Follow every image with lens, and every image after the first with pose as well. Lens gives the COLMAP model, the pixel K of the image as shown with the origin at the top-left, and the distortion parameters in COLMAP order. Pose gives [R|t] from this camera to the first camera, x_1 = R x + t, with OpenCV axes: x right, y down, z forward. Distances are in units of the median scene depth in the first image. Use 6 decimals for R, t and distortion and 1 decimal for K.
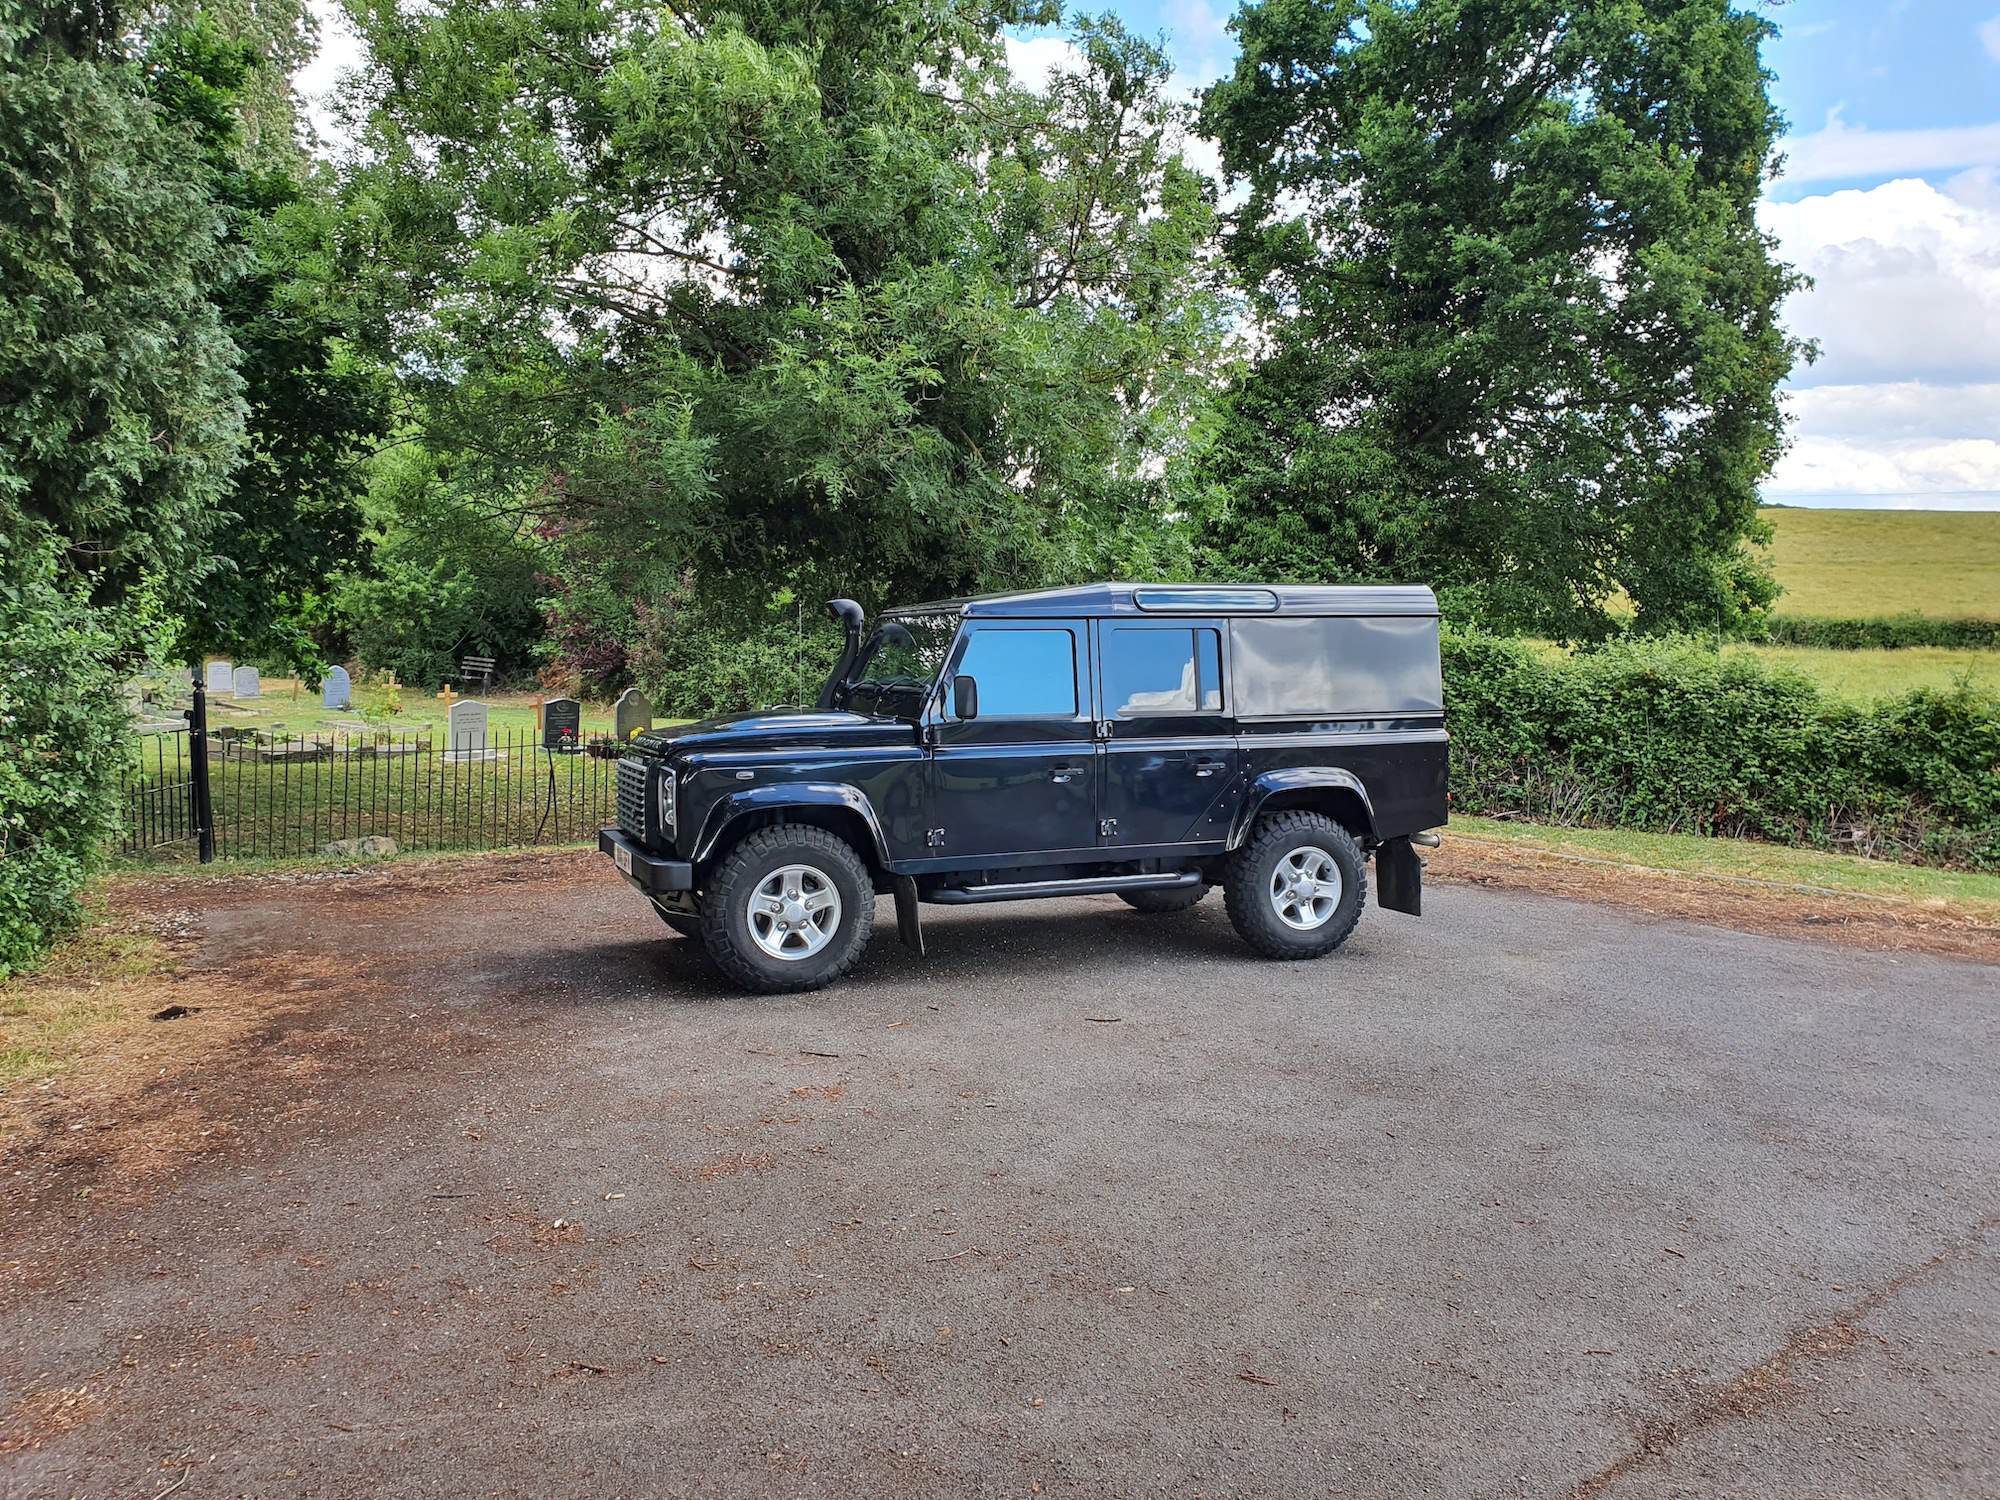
lens RADIAL K [[1549.6, 0, 1009.9], [0, 1549.6, 728.4], [0, 0, 1]] dist [-0.008781, 0.042738]
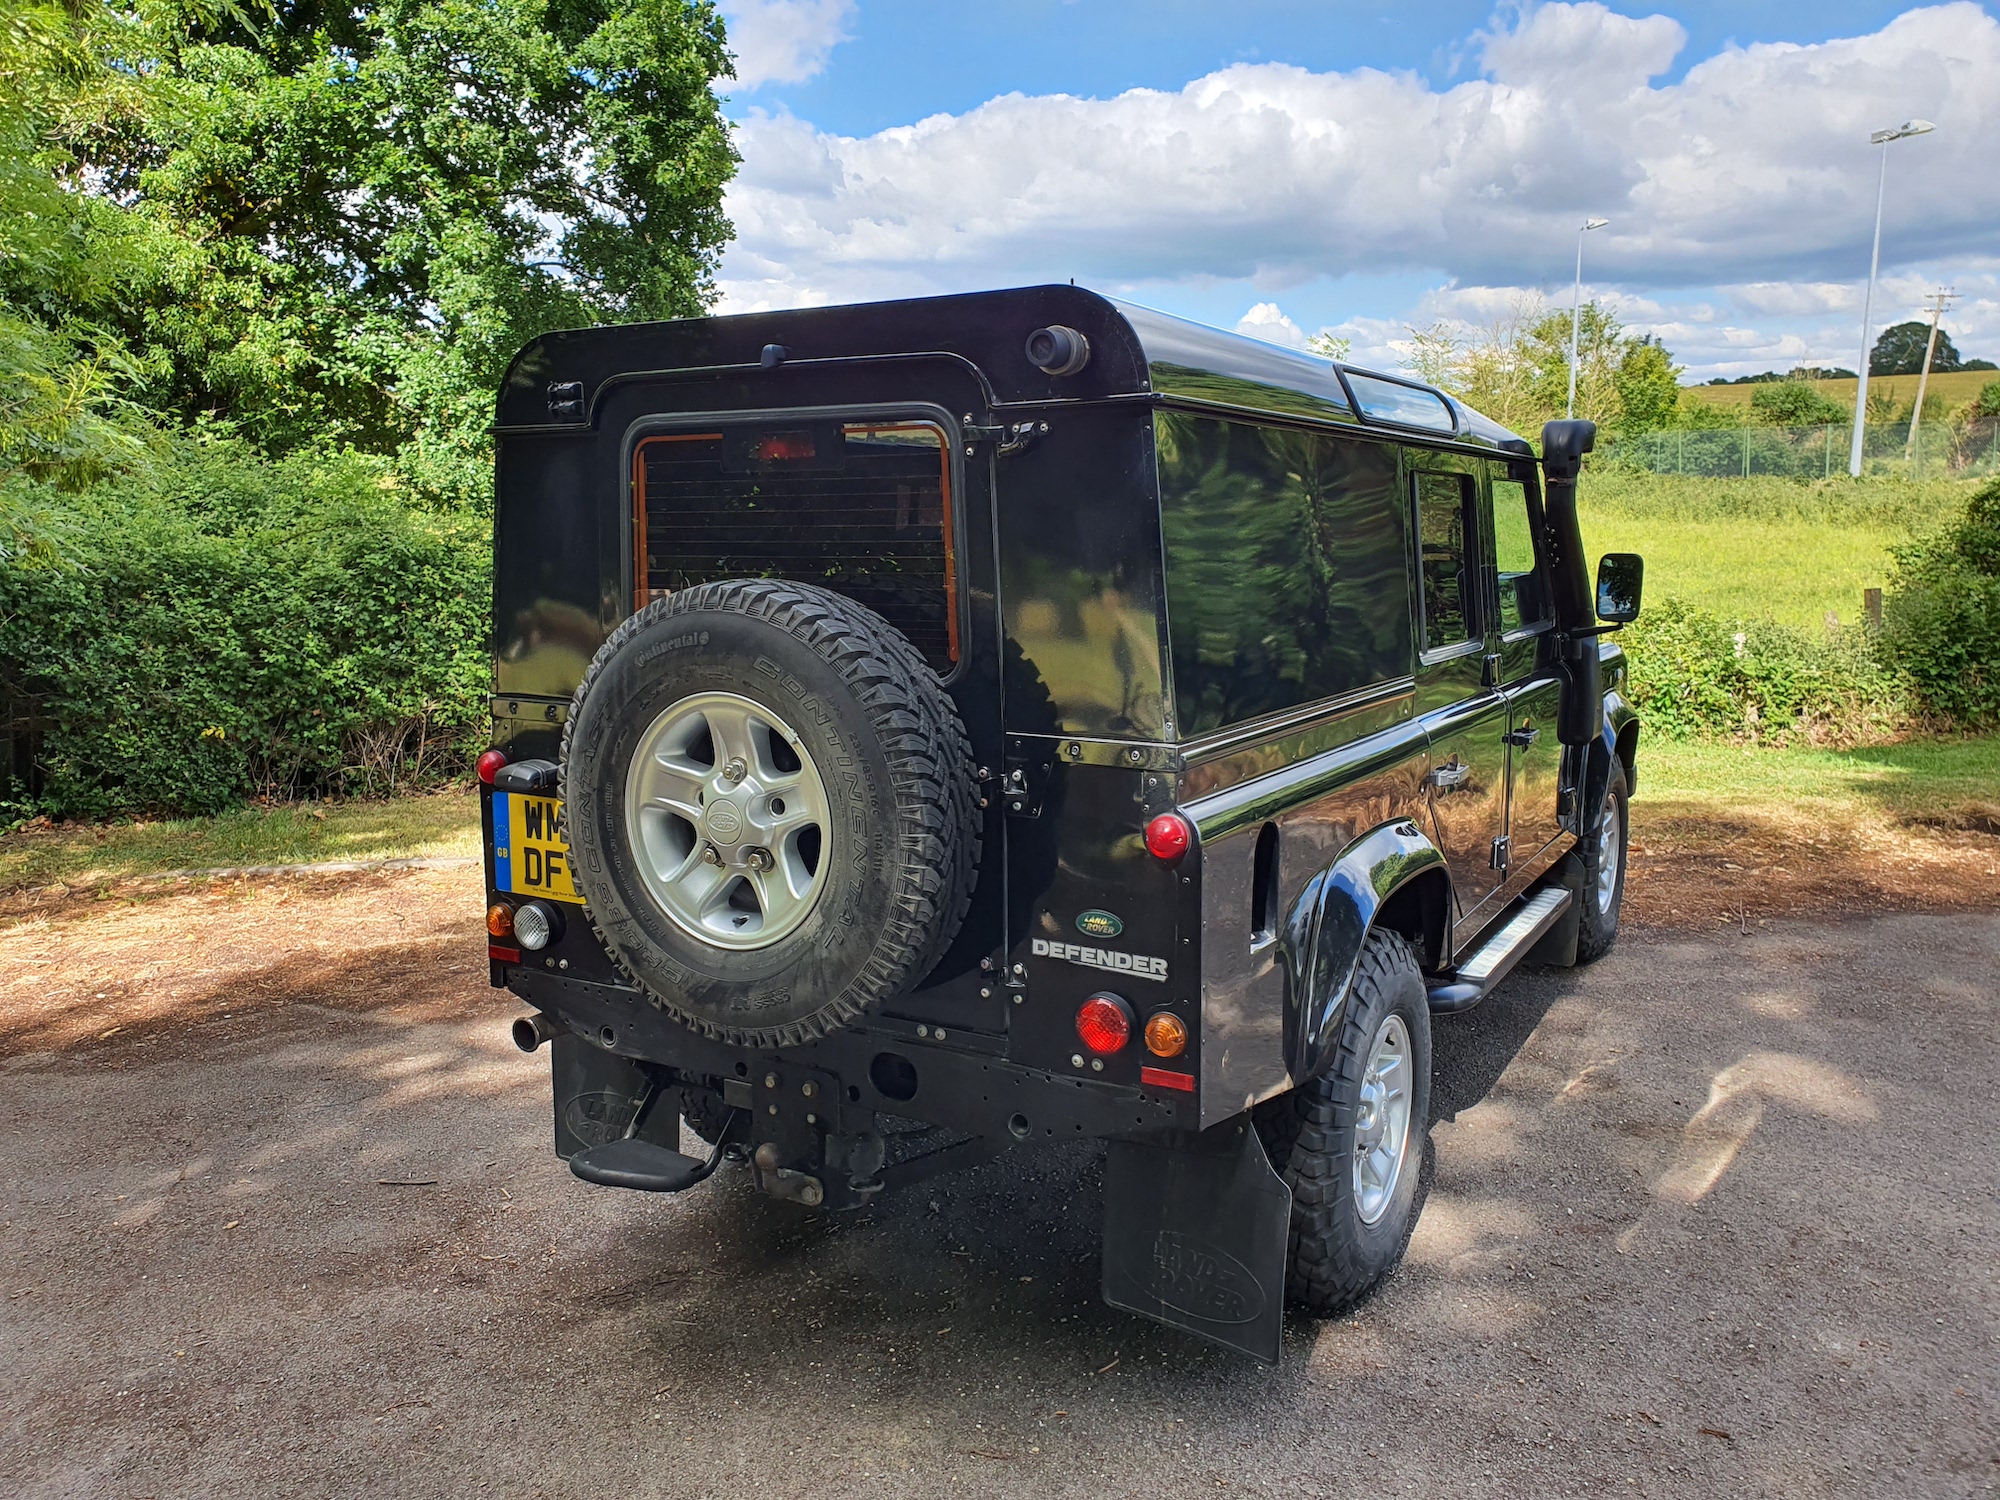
lens RADIAL K [[1549.9, 0, 968.2], [0, 1549.9, 742.2], [0, 0, 1]] dist [0.017693, -0.000206]
pose [[0.663129, -0.153634, 0.732568, -0.080944], [0.093888, 0.988052, 0.122225, -0.028529], [-0.742593, -0.012271, 0.669630, 0.443897]]
